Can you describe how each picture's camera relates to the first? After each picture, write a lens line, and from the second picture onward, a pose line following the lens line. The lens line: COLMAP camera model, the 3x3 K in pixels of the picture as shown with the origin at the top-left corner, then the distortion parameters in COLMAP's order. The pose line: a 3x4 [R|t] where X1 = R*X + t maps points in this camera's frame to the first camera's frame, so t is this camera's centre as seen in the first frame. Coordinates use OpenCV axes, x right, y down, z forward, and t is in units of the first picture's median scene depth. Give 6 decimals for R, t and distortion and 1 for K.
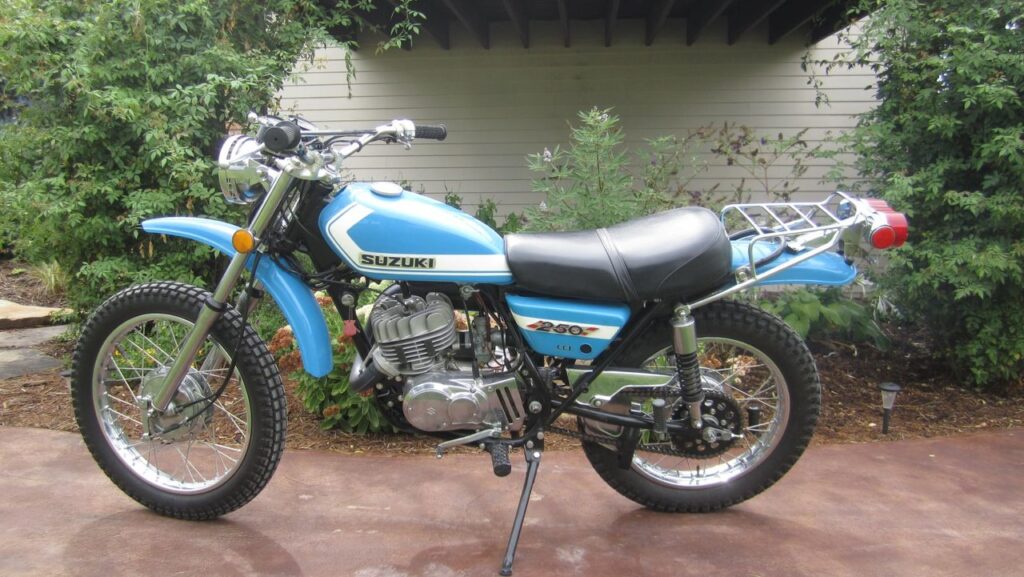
lens RADIAL K [[841.9, 0, 514.0], [0, 841.9, 287.0], [0, 0, 1]] dist [-0.075098, 0.040651]
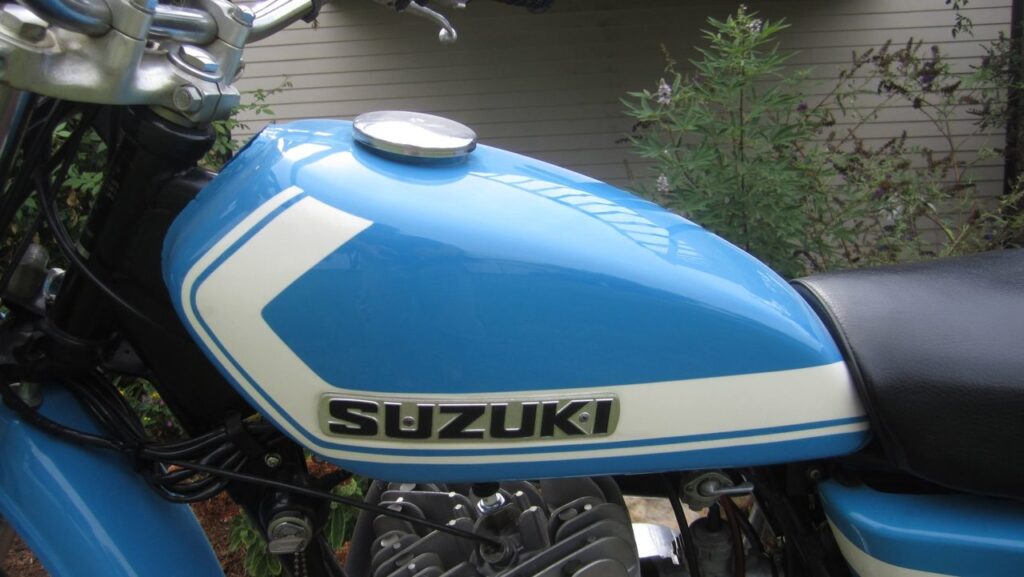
lens RADIAL K [[841.9, 0, 514.5], [0, 841.9, 292.7], [0, 0, 1]] dist [-0.075098, 0.040651]
pose [[0.999238, -0.037030, 0.012326, -0.123480], [0.036602, 0.998773, 0.033368, -0.073667], [-0.013546, -0.032891, 0.999367, 0.725052]]
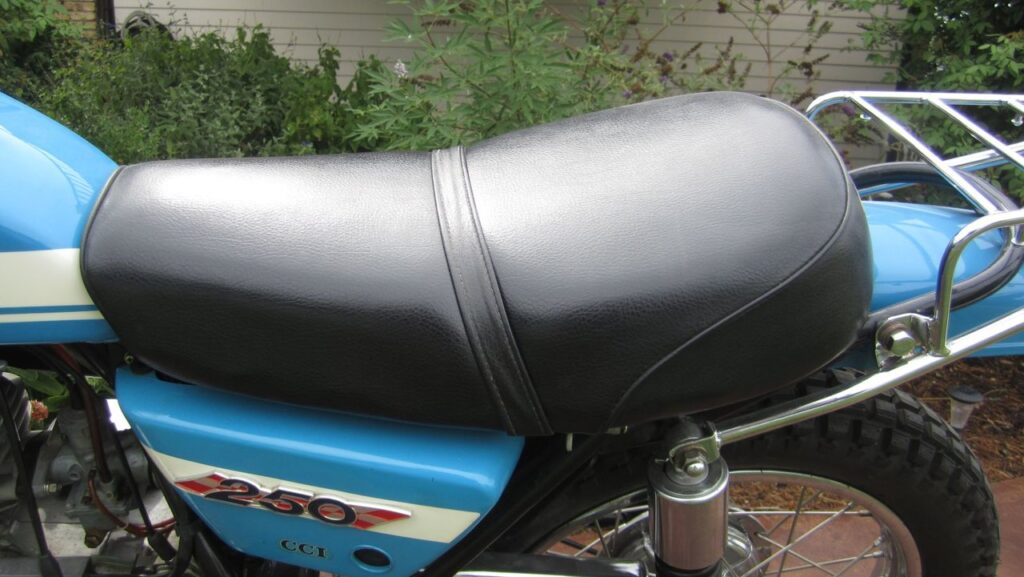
lens RADIAL K [[841.9, 0, 504.8], [0, 841.9, 284.8], [0, 0, 1]] dist [-0.075098, 0.040651]
pose [[0.997227, 0.022419, 0.070957, 0.110013], [-0.033400, 0.986942, 0.157575, -0.074055], [-0.066498, -0.159508, 0.984954, 0.713755]]
